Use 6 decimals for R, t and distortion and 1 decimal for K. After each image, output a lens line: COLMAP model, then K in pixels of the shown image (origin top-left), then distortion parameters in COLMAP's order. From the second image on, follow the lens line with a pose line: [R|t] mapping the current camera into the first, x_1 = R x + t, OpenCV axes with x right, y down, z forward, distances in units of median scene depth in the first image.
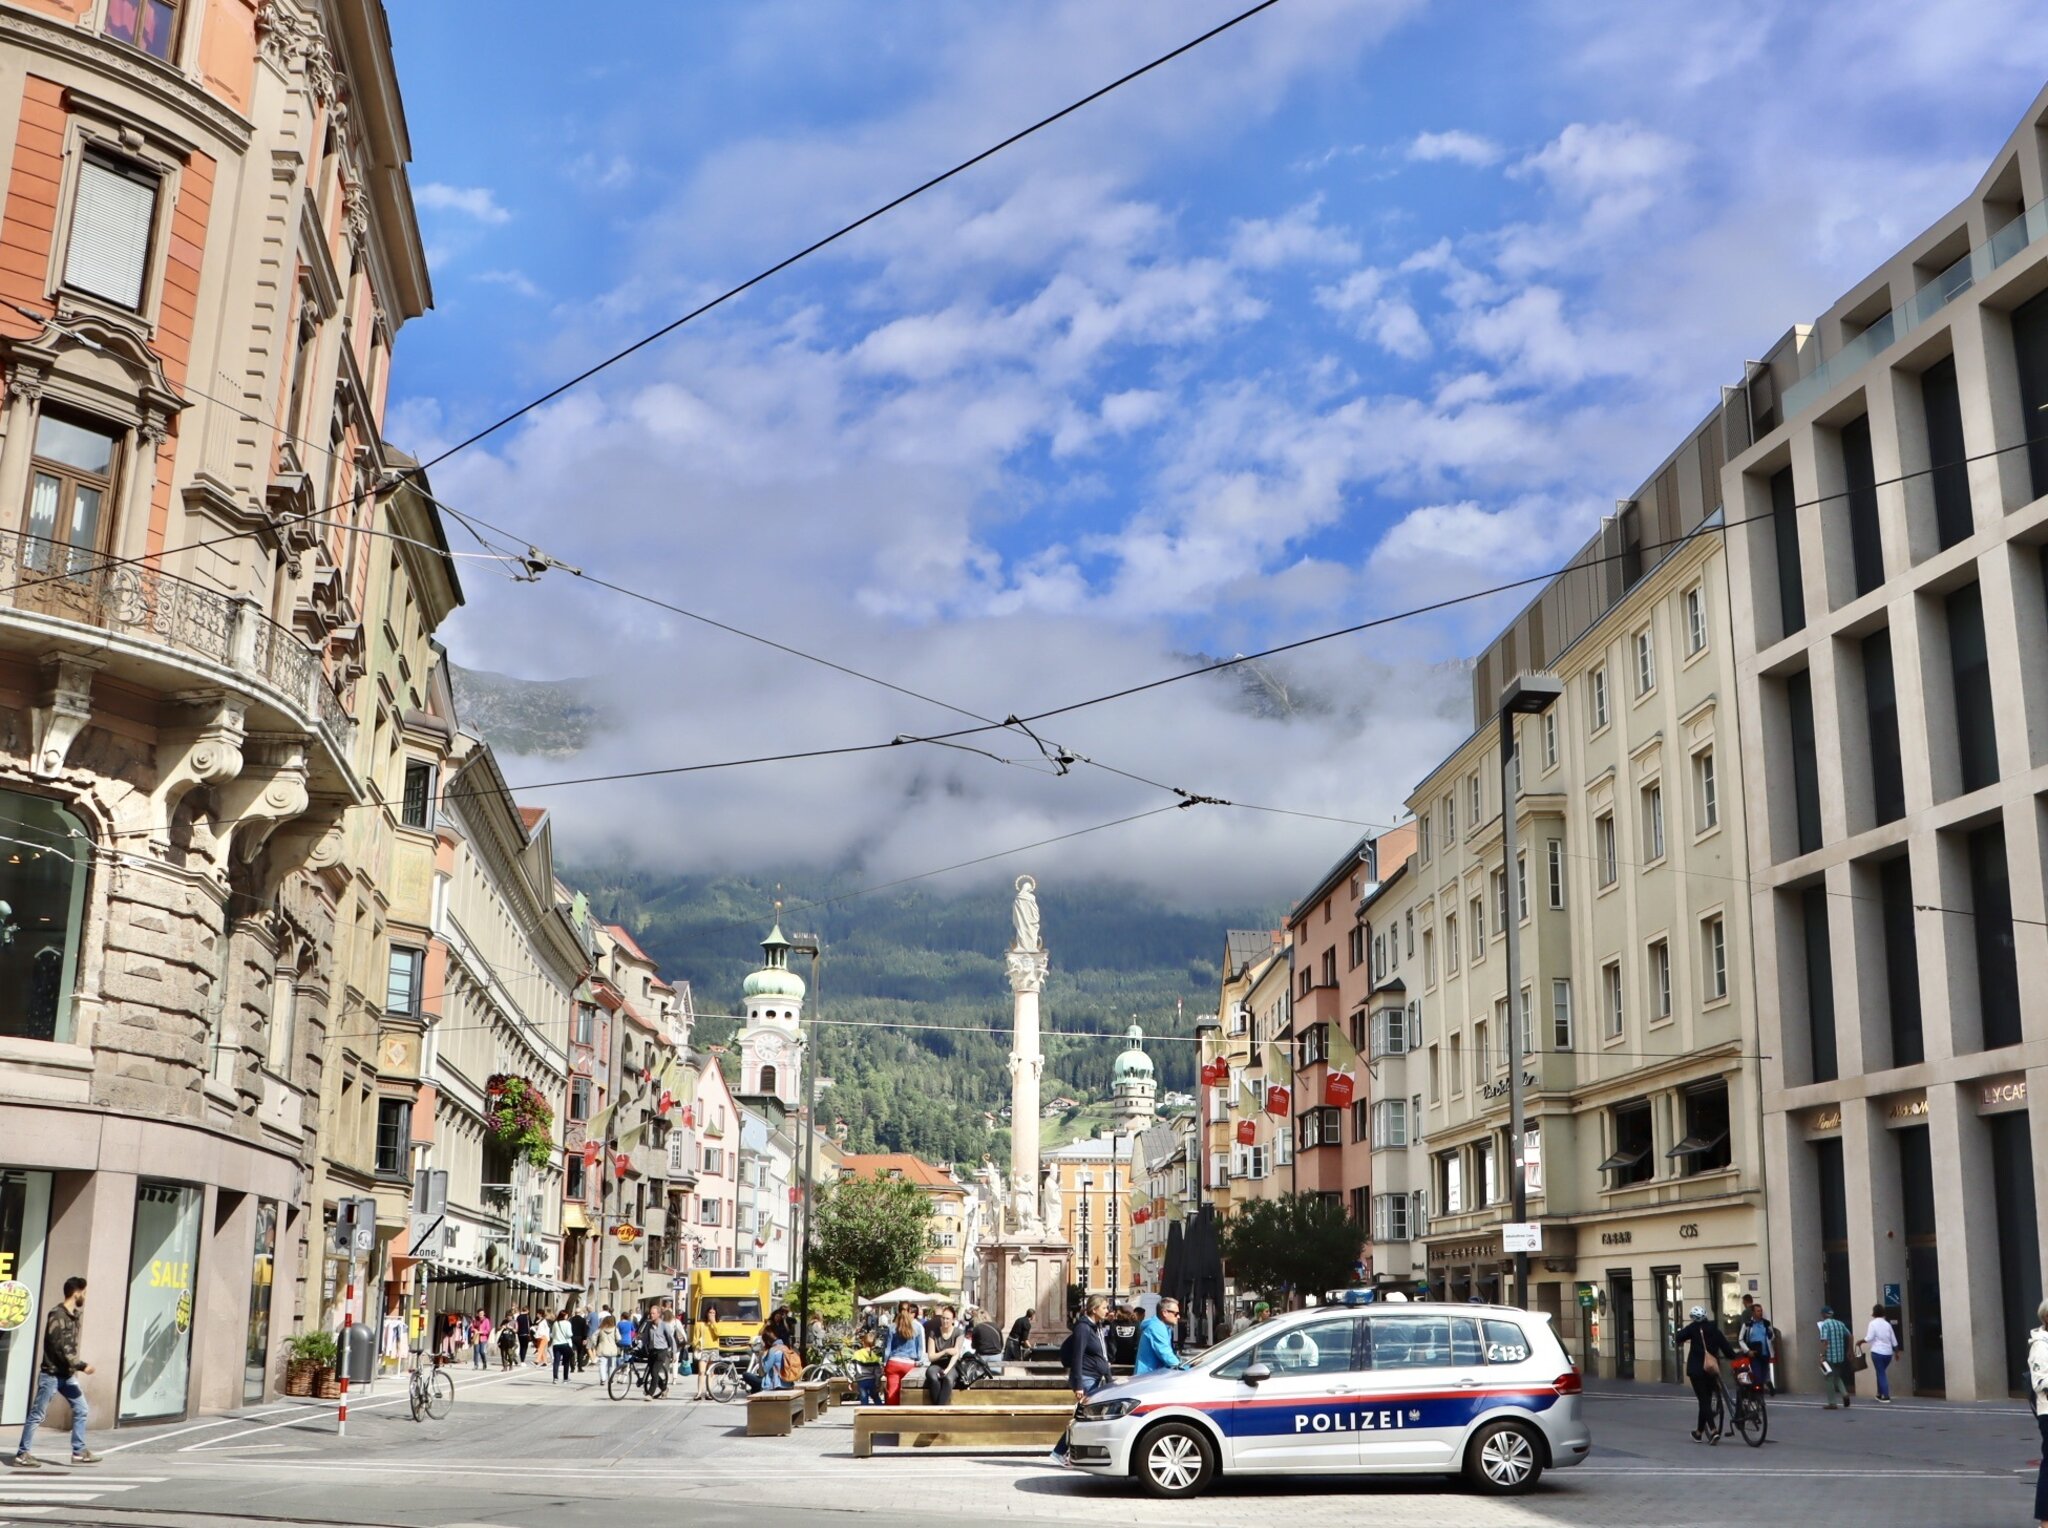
lens RADIAL K [[2195.0, 0, 1107.0], [0, 2195.0, 764.0], [0, 0, 1]] dist [-0.168746, 0.025135]
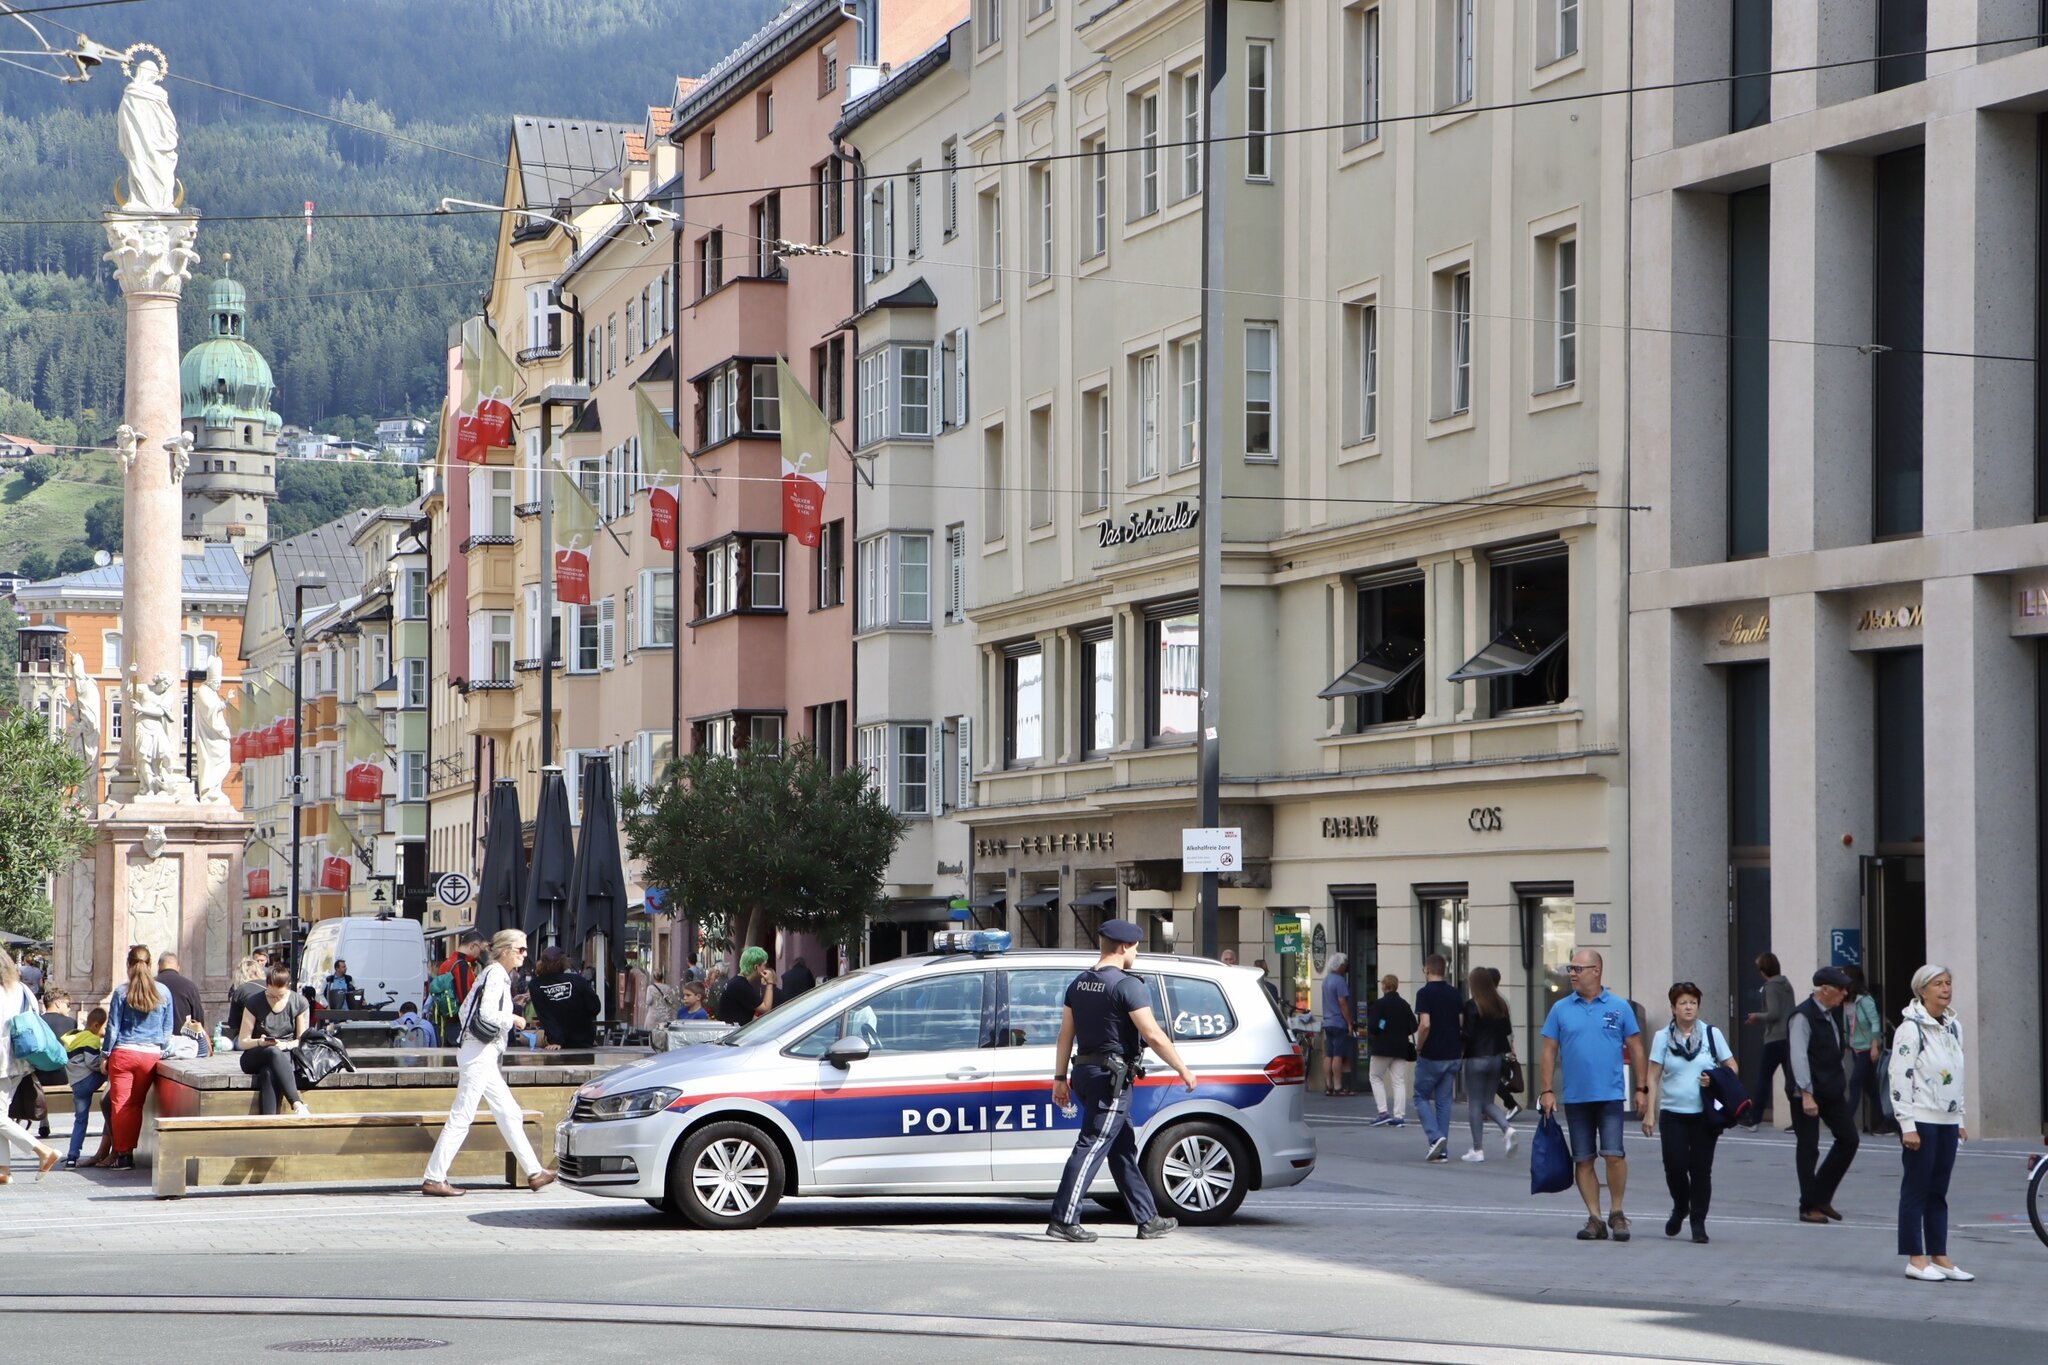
lens RADIAL K [[5296.2, 0, 1024.0], [0, 5296.2, 682.5], [0, 0, 1]] dist [0.270638, 0.587710]
pose [[0.986025, 0.006907, 0.166454, -0.055756], [-0.039247, 0.980650, 0.191795, -0.057634], [-0.161909, -0.195648, 0.967216, -0.223431]]
